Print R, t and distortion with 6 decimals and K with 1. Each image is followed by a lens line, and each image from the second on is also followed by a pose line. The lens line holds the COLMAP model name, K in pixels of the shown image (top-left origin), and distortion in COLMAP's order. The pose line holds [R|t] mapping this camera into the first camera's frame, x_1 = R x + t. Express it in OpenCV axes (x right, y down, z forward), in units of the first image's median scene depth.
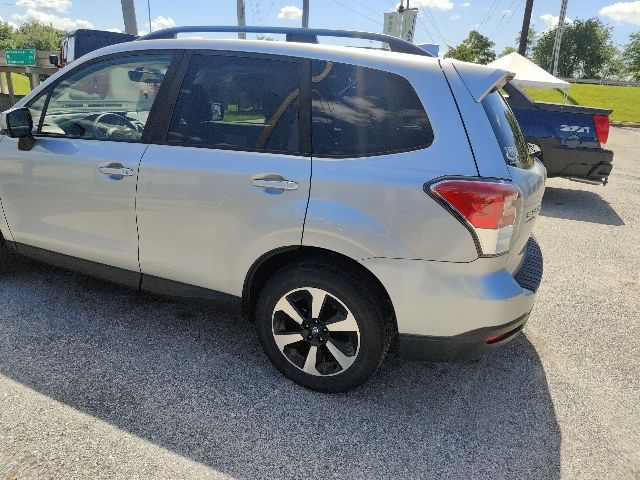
lens RADIAL K [[427.8, 0, 313.6], [0, 427.8, 237.9], [0, 0, 1]] dist [0.041874, -0.040492]
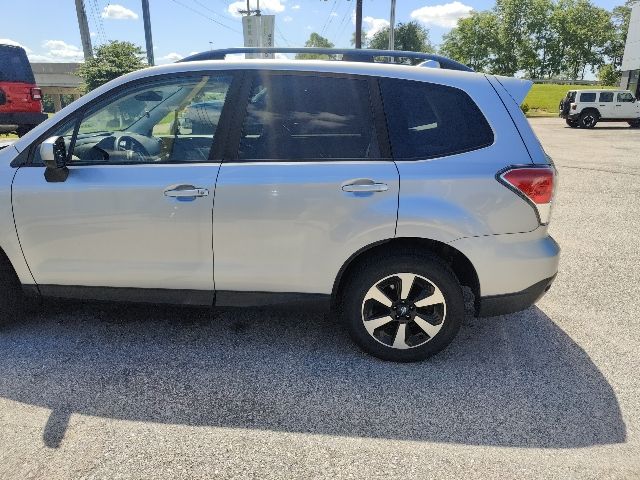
lens RADIAL K [[427.8, 0, 313.6], [0, 427.8, 237.9], [0, 0, 1]] dist [0.041874, -0.040492]
pose [[0.946808, -0.139284, 0.290094, -0.531296], [0.139934, 0.989986, 0.018609, -0.031782], [-0.289781, 0.022975, 0.956817, -0.042376]]
